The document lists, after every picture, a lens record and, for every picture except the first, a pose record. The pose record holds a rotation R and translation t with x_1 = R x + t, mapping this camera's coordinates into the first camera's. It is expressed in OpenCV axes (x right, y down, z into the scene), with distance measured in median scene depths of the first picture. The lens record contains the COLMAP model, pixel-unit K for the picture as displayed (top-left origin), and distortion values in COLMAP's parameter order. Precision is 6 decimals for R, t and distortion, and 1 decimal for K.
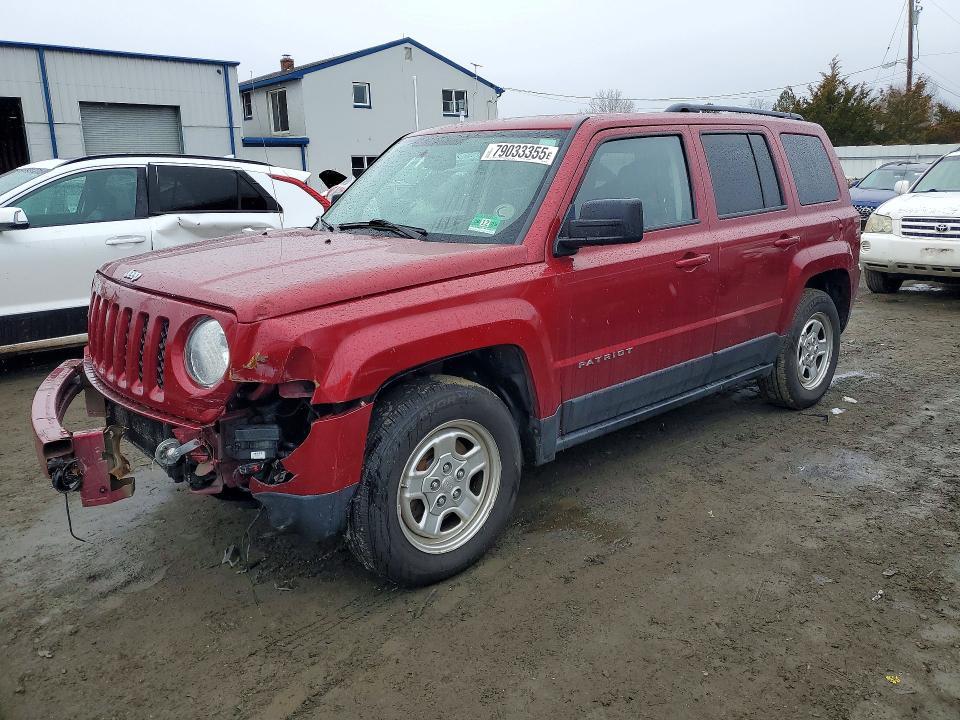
lens RADIAL K [[752.9, 0, 487.0], [0, 752.9, 359.6], [0, 0, 1]] dist [0.015018, 0.004522]
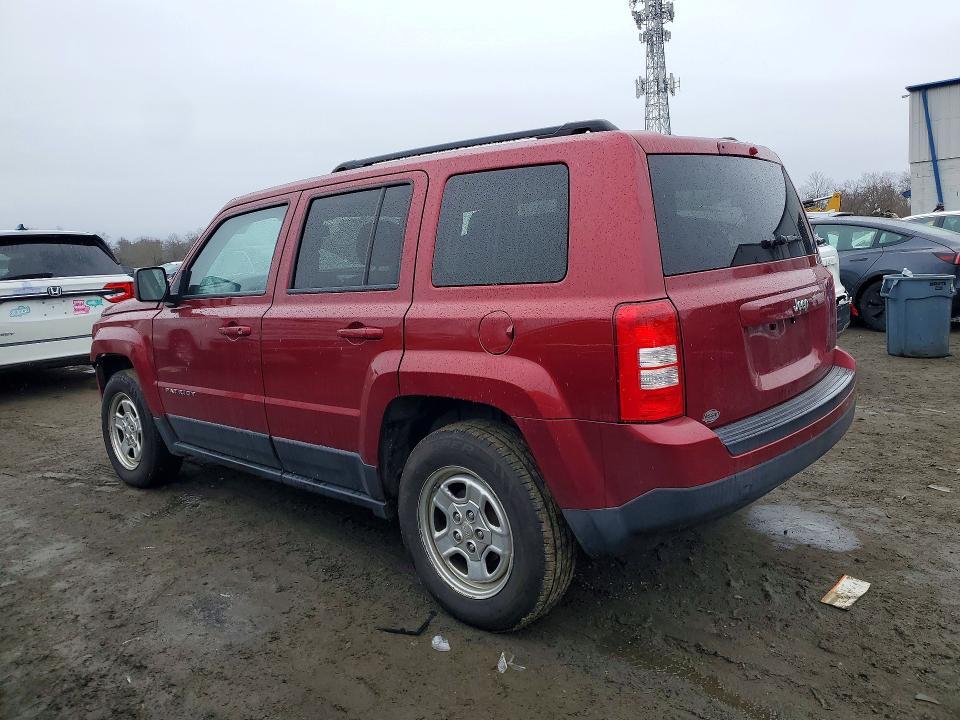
lens RADIAL K [[752.9, 0, 487.0], [0, 752.9, 359.6], [0, 0, 1]] dist [0.015018, 0.004522]
pose [[0.094057, 0.163966, -0.981972, 1.116696], [-0.193199, 0.970600, 0.143562, -0.259067], [0.976641, 0.176213, 0.122970, 1.040270]]
